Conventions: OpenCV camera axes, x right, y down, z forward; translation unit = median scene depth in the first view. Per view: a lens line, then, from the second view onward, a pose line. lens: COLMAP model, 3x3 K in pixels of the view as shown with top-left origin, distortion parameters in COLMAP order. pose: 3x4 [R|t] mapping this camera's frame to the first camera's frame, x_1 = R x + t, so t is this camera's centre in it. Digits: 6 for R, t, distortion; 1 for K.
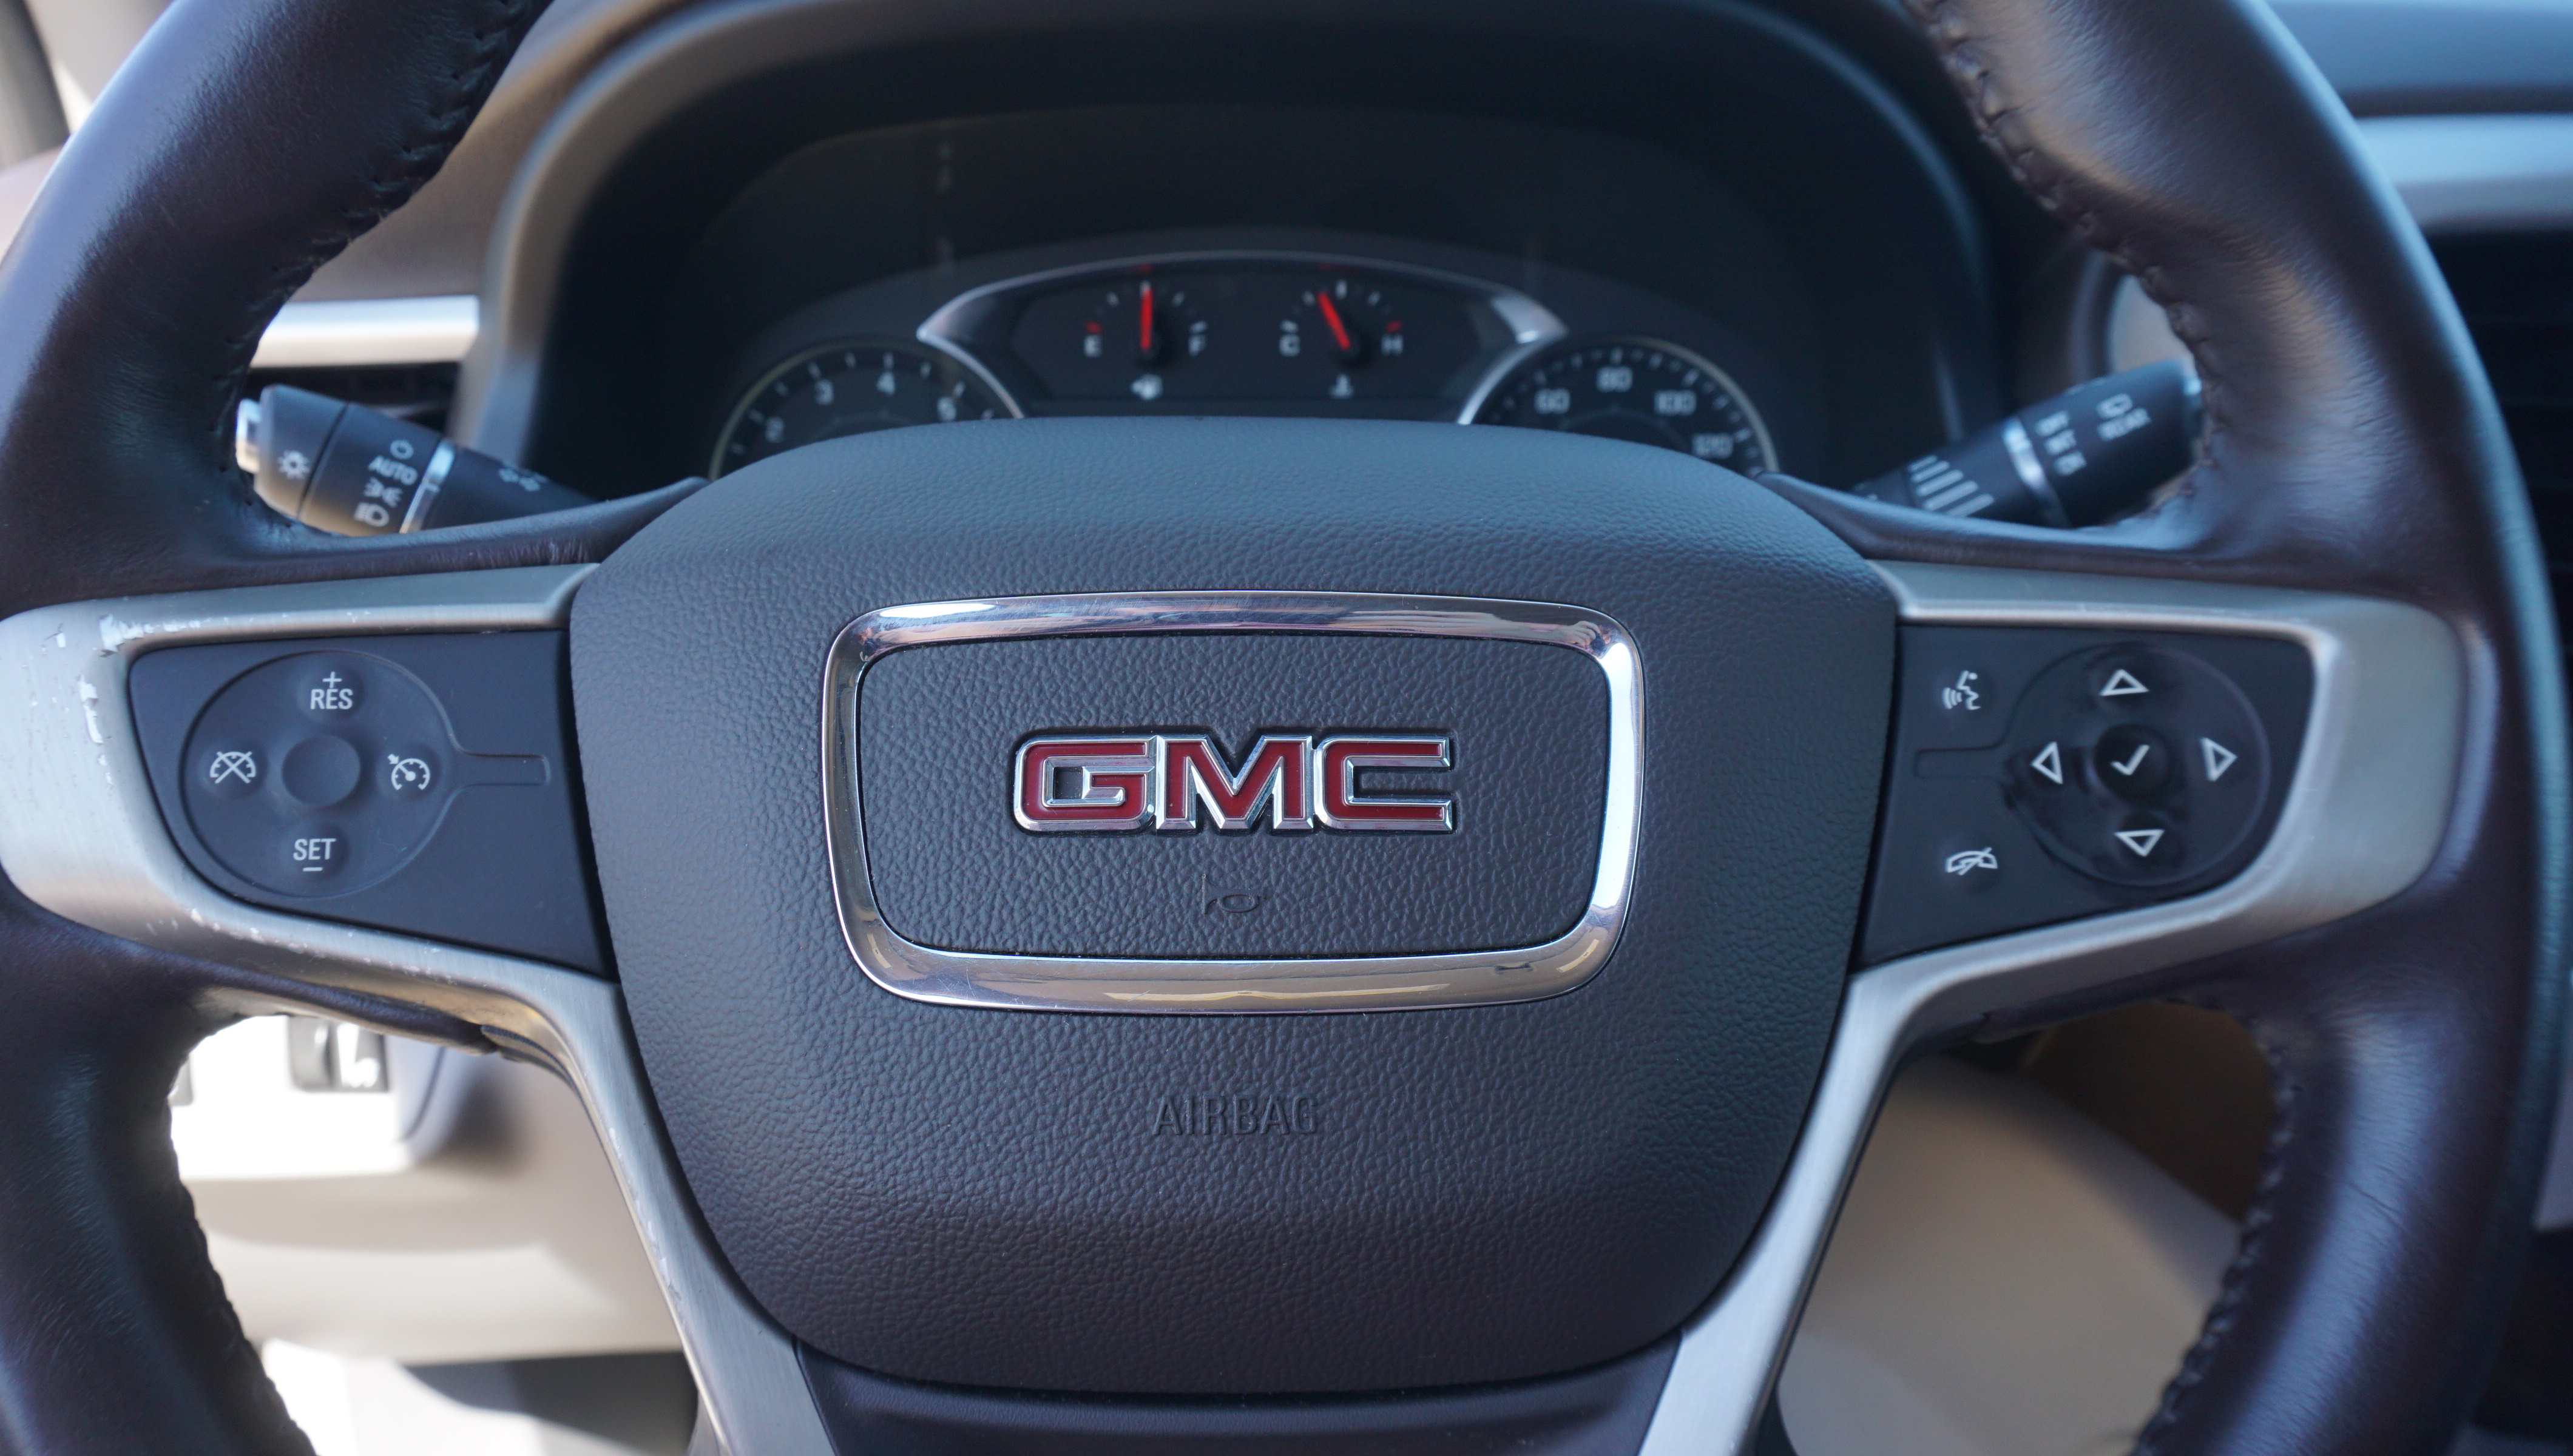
lens RADIAL K [[1738.5, 0, 1303.7], [0, 1738.5, 729.7], [0, 0, 1]] dist [-0.041416, 0.041880]
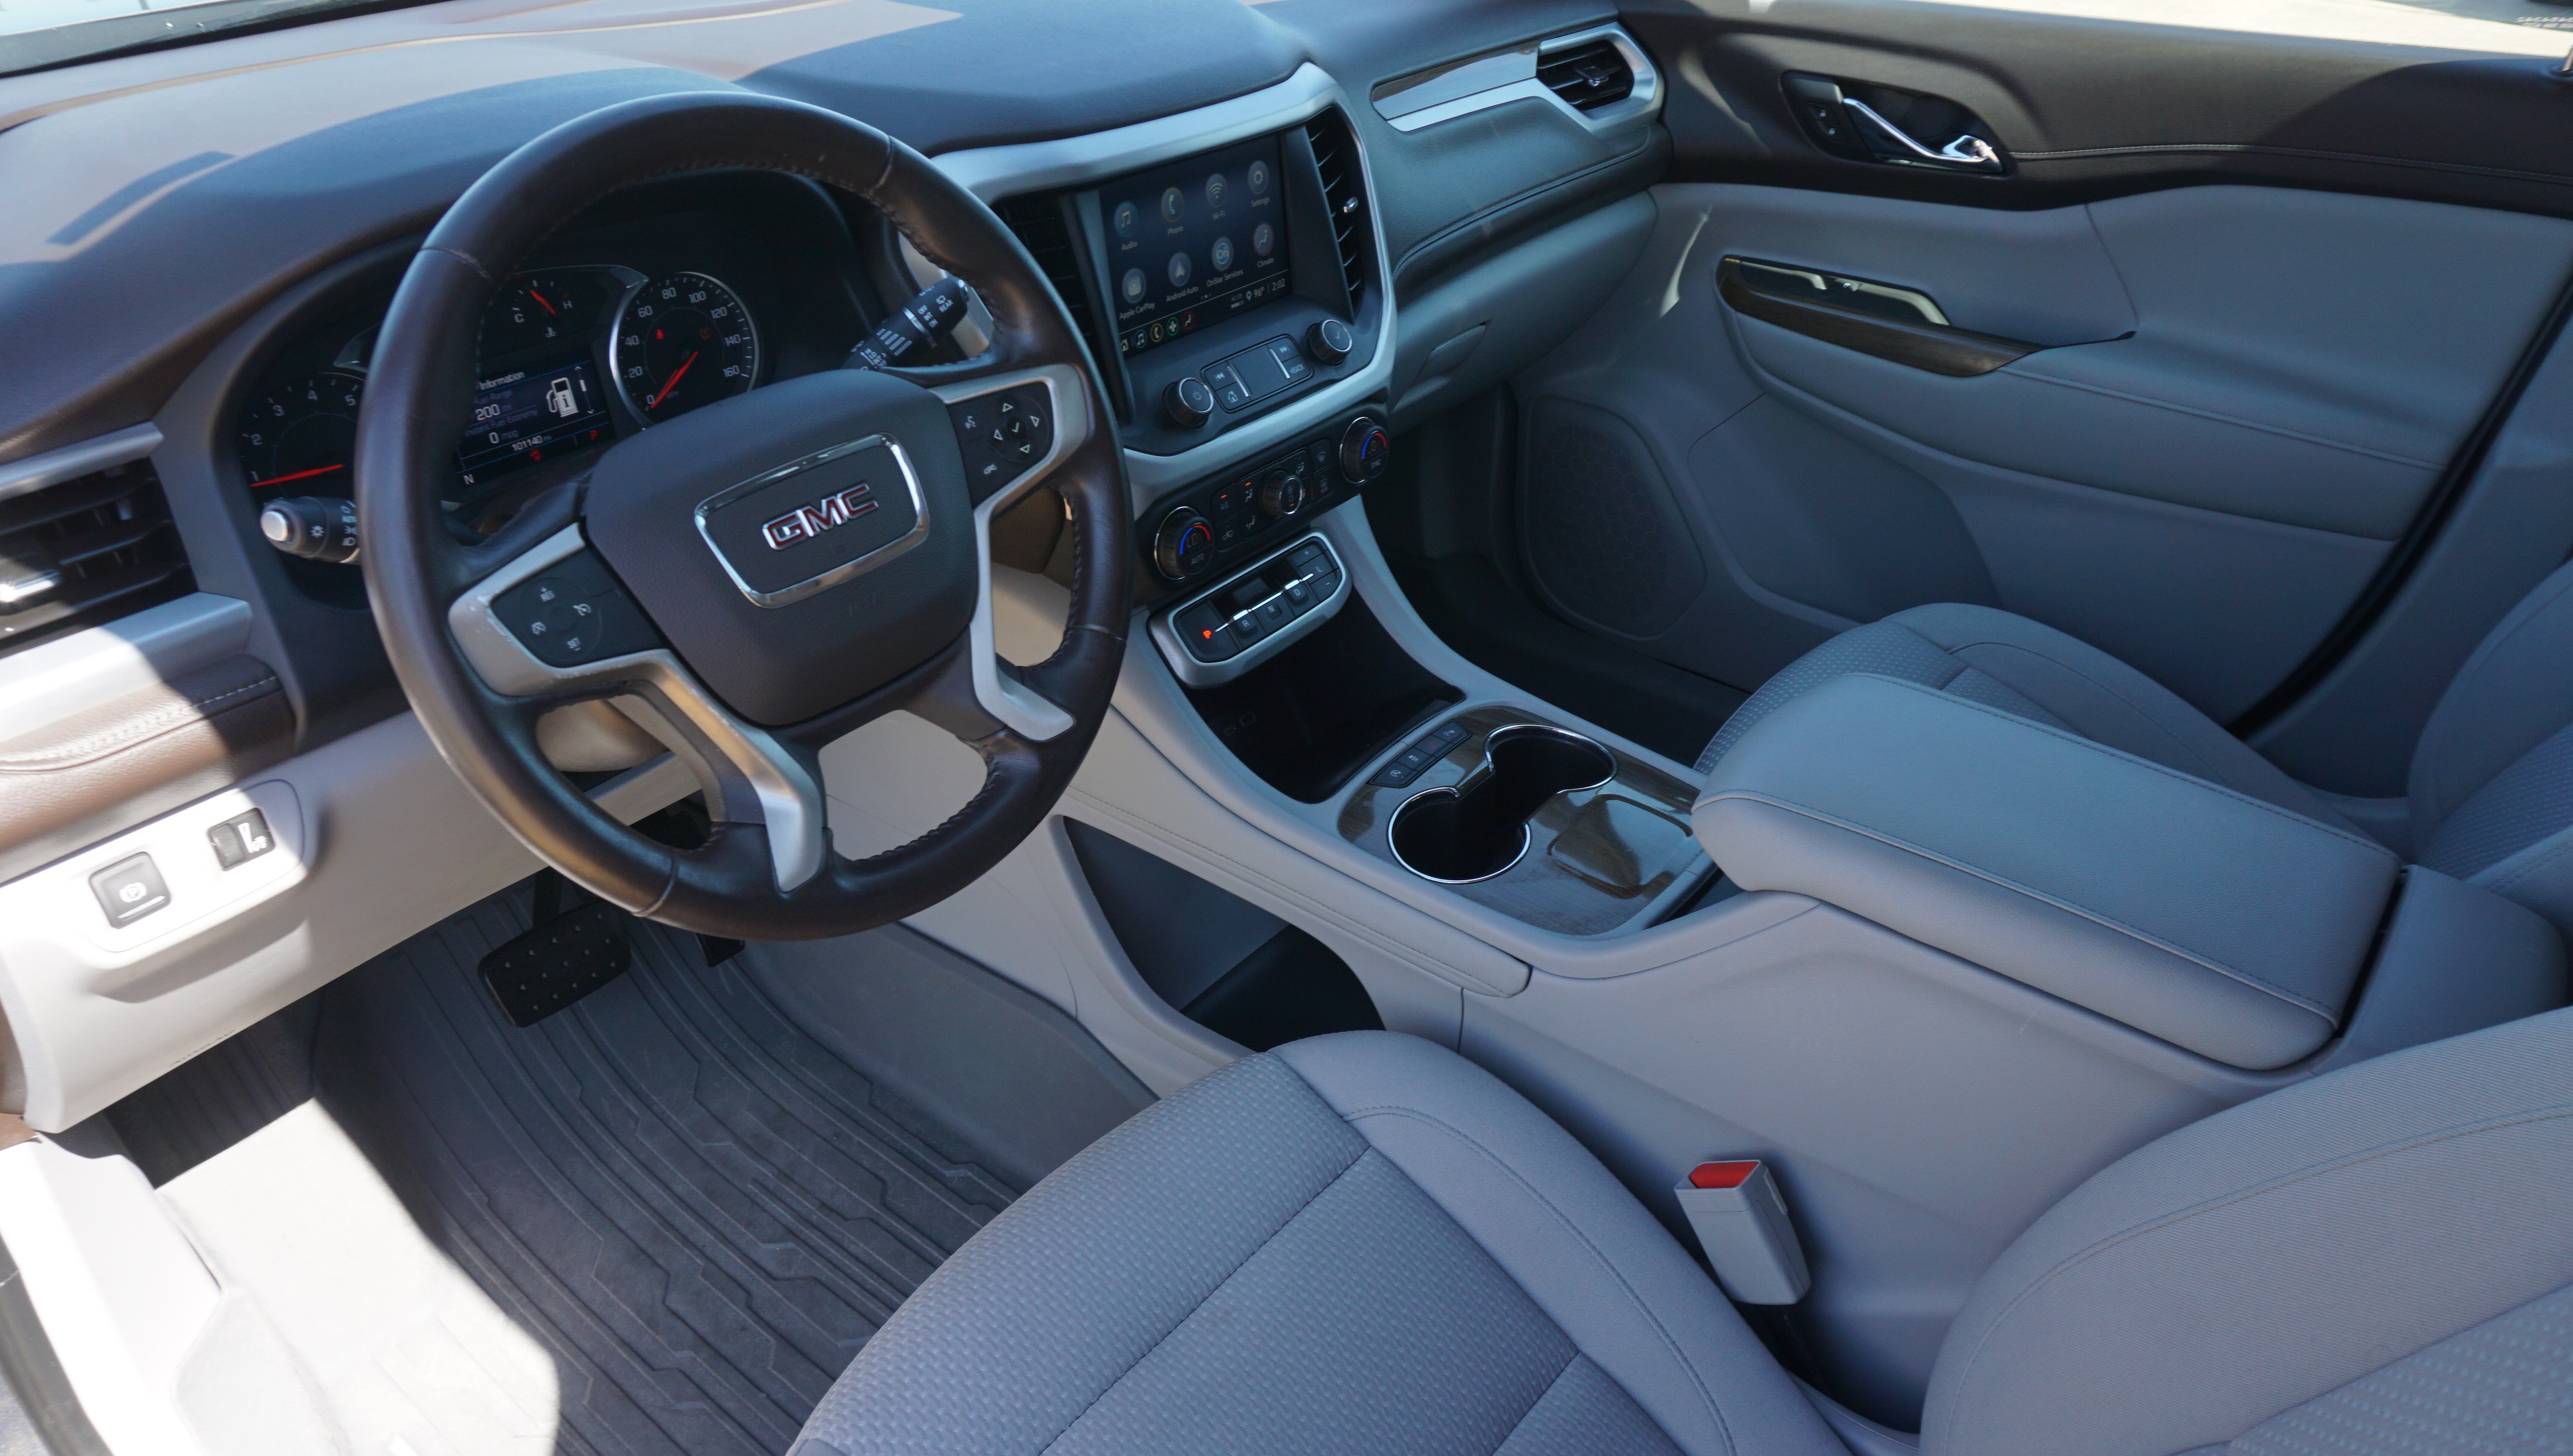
lens RADIAL K [[1721.0, 0, 1286.5], [0, 1721.0, 728.0], [0, 0, 1]] dist [-0.051289, 0.039269]
pose [[0.660894, -0.399975, 0.635011, -1.600770], [0.237536, 0.914124, 0.328563, -0.433467], [-0.711896, -0.066307, 0.699148, -1.861365]]
